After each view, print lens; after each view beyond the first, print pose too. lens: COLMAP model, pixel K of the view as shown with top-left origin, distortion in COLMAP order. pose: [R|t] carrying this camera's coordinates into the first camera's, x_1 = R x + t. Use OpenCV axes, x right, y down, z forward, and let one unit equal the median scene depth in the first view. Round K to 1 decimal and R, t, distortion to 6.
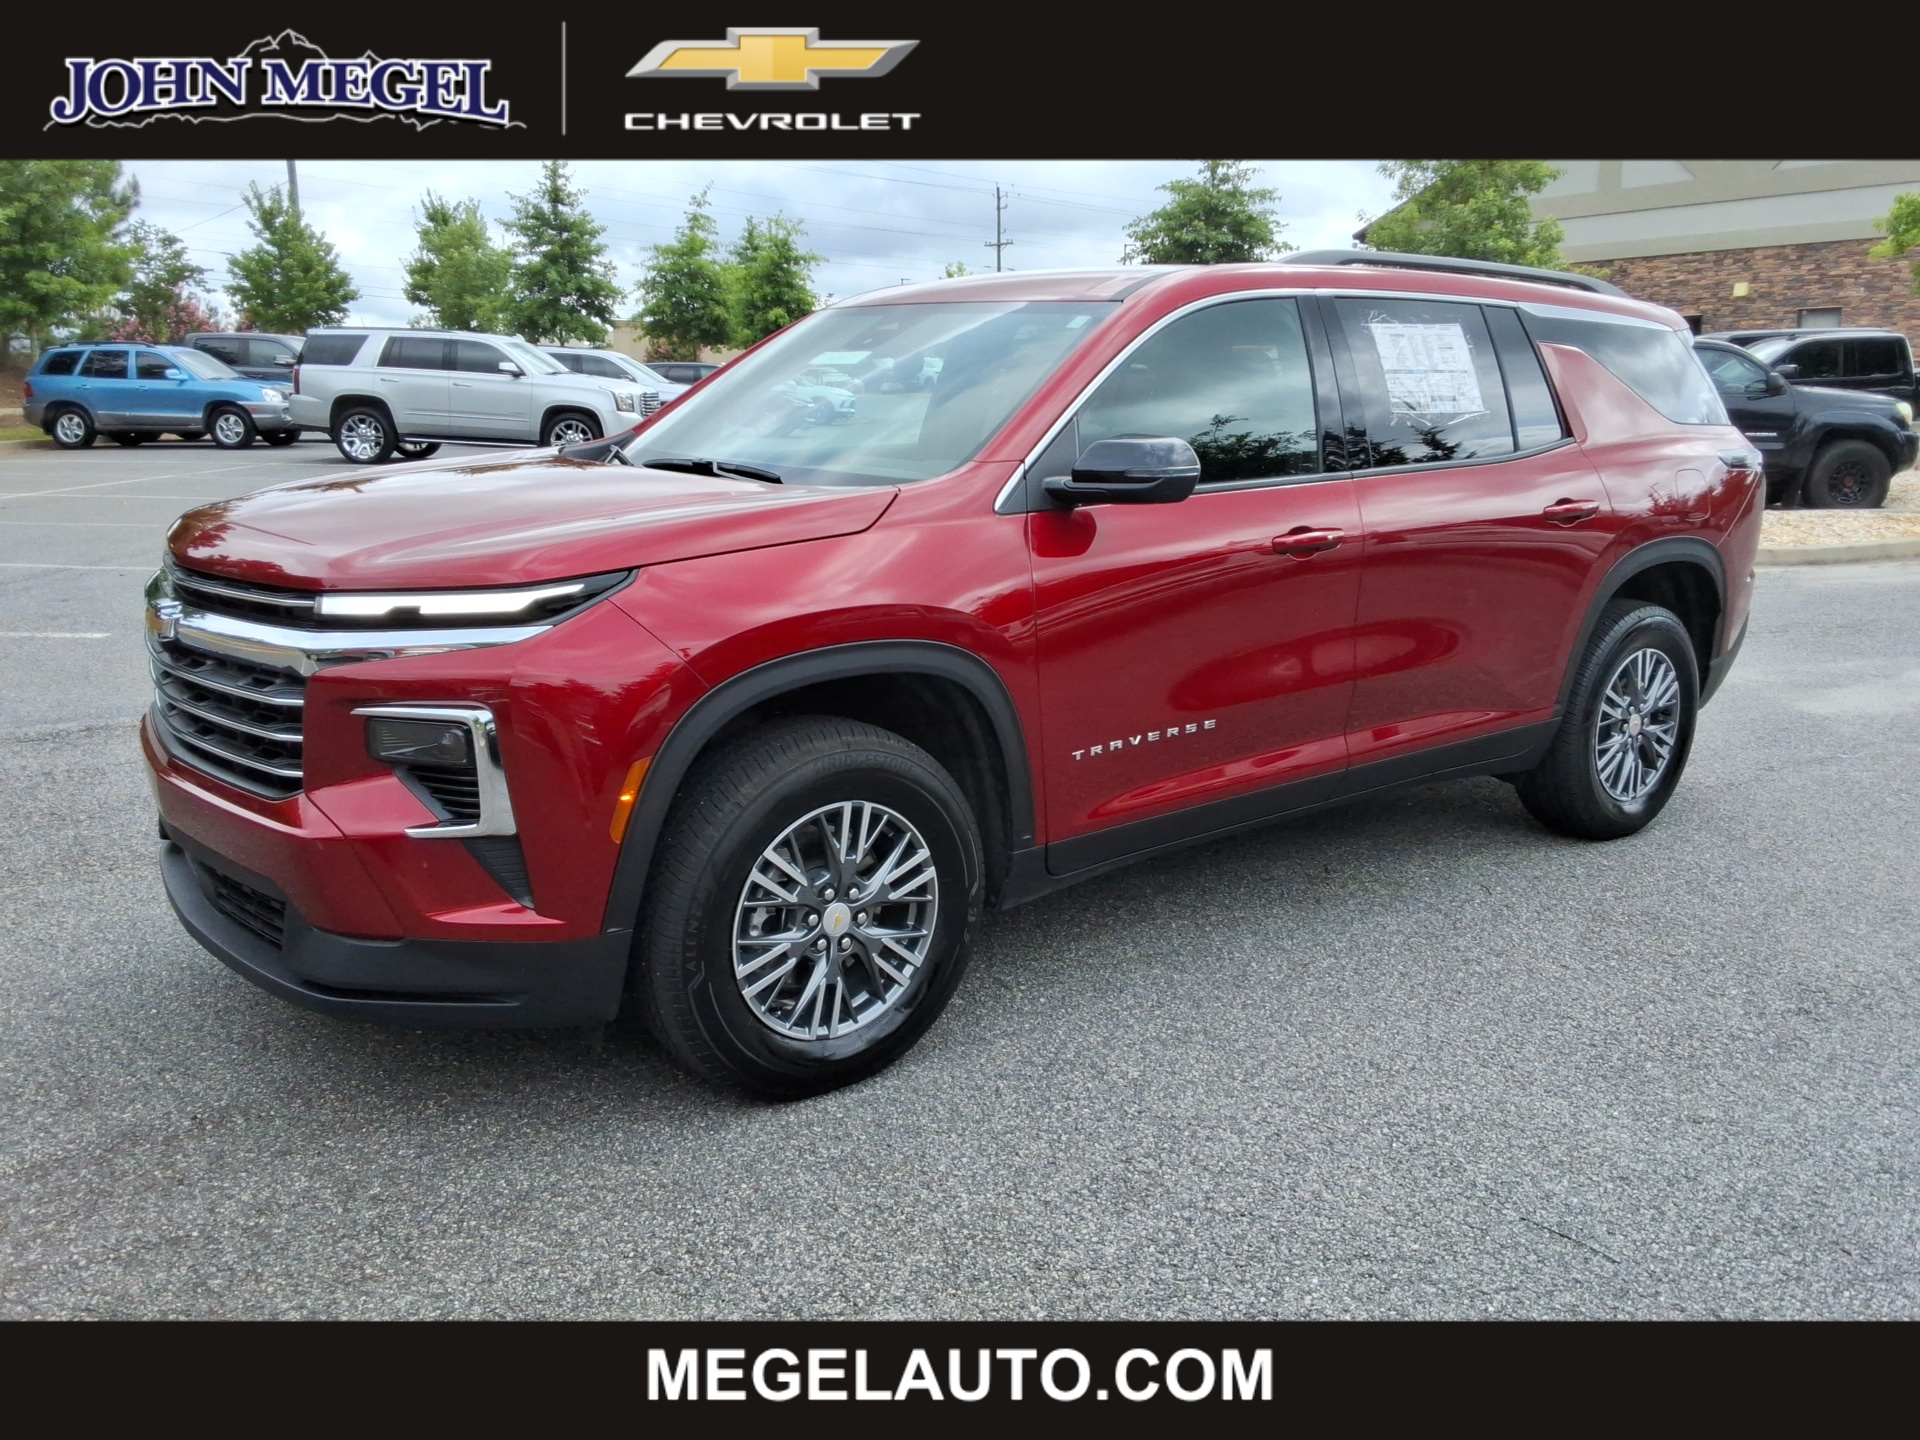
lens RADIAL K [[1547.3, 0, 963.5], [0, 1547.3, 699.3], [0, 0, 1]] dist [0.098749, -0.160686]
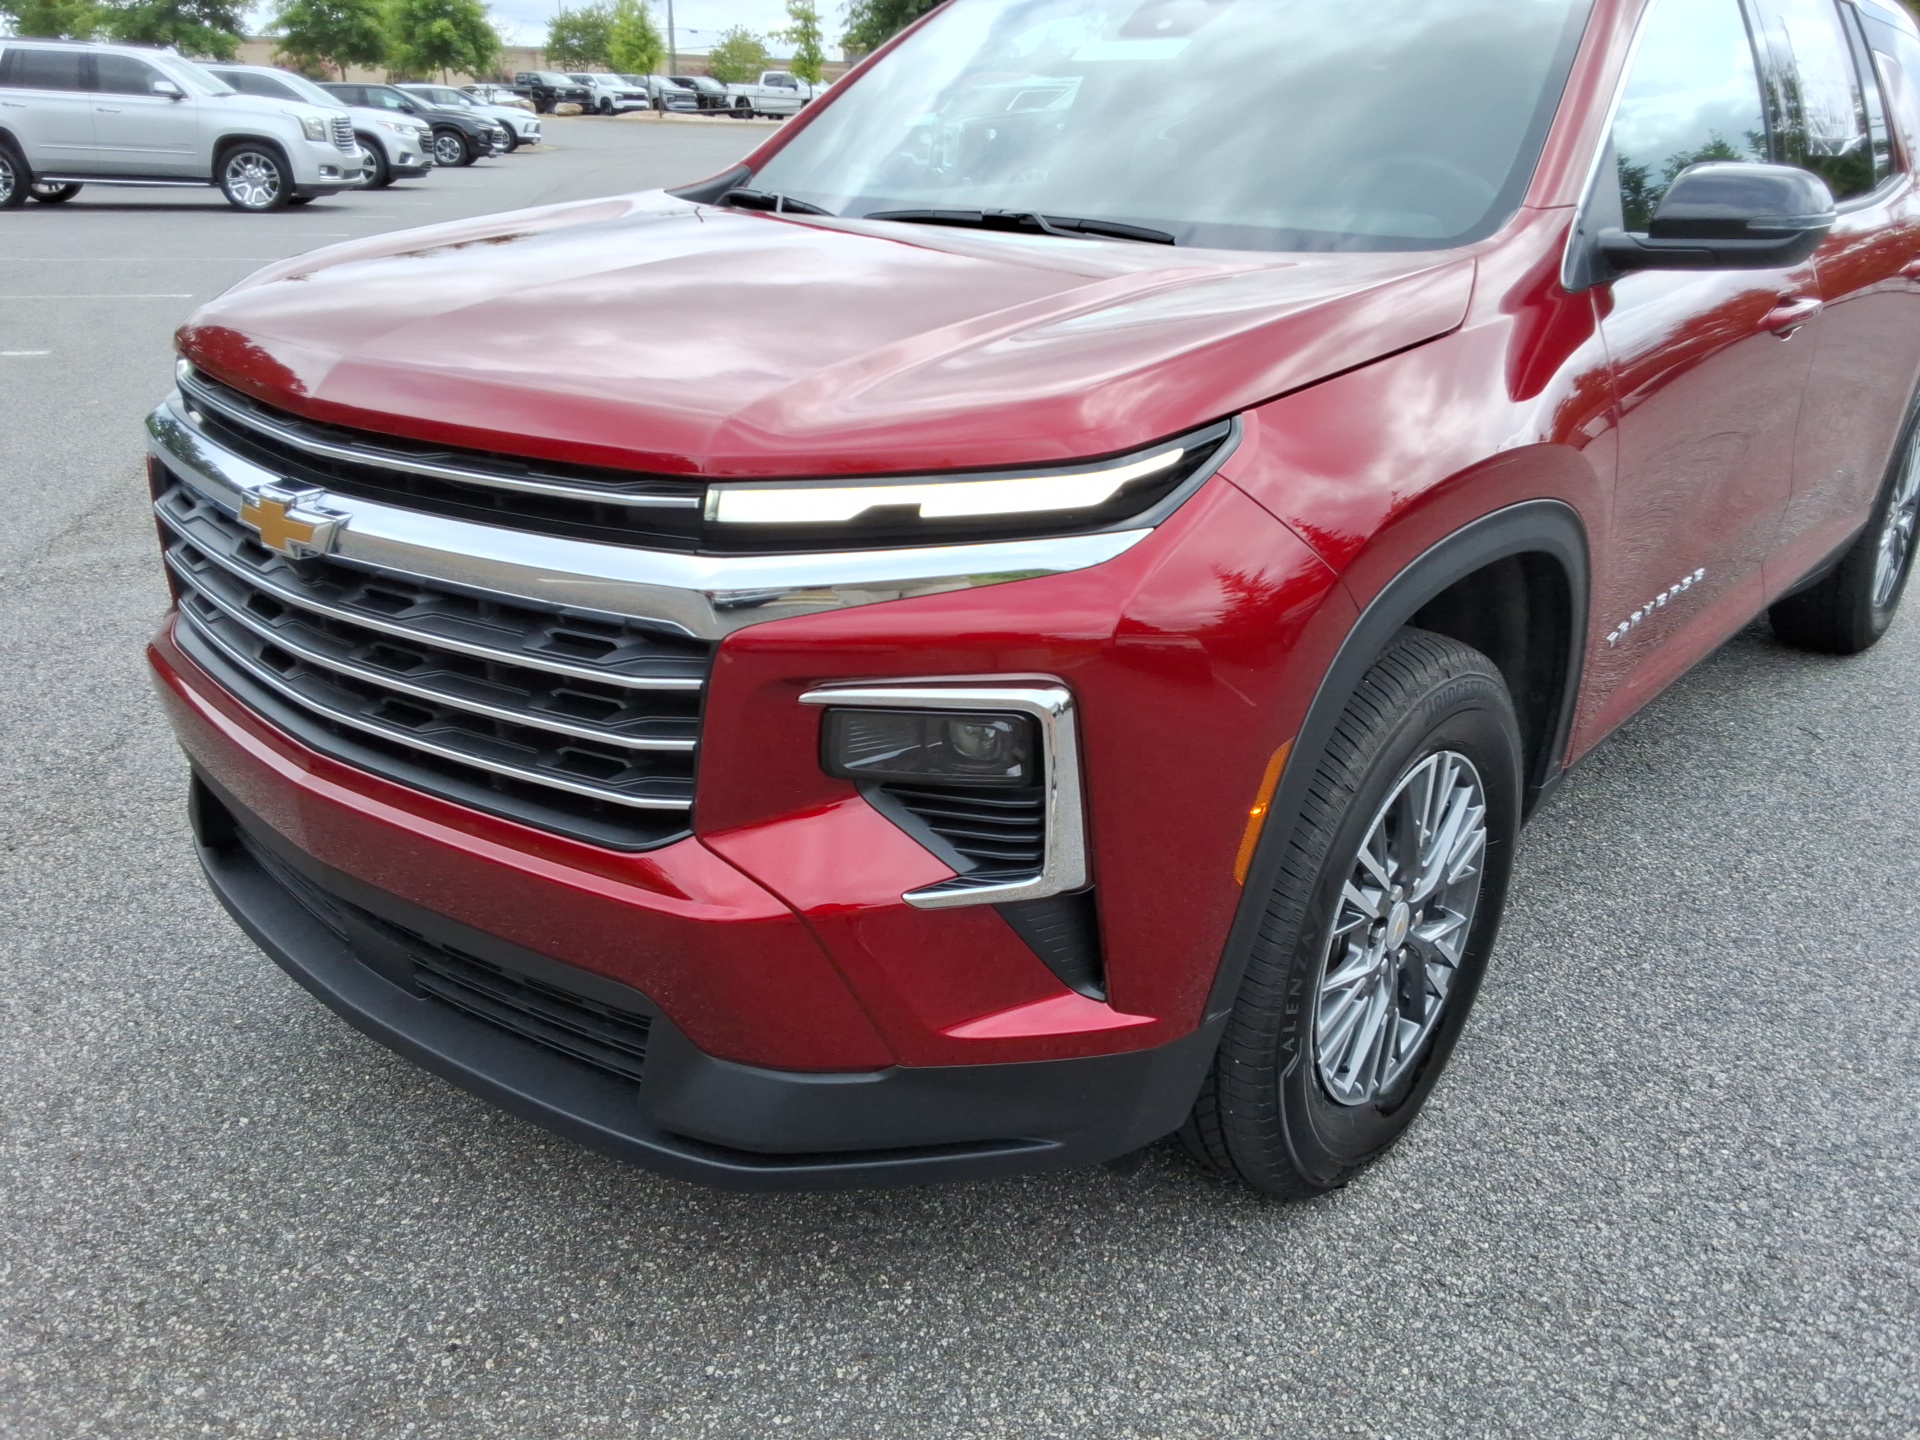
lens RADIAL K [[1547.3, 0, 946.2], [0, 1547.3, 678.1], [0, 0, 1]] dist [0.098749, -0.160686]
pose [[0.979907, -0.065460, 0.188408, -0.386877], [0.037271, 0.988067, 0.149448, -0.069613], [-0.195943, -0.139423, 0.970653, 0.398222]]
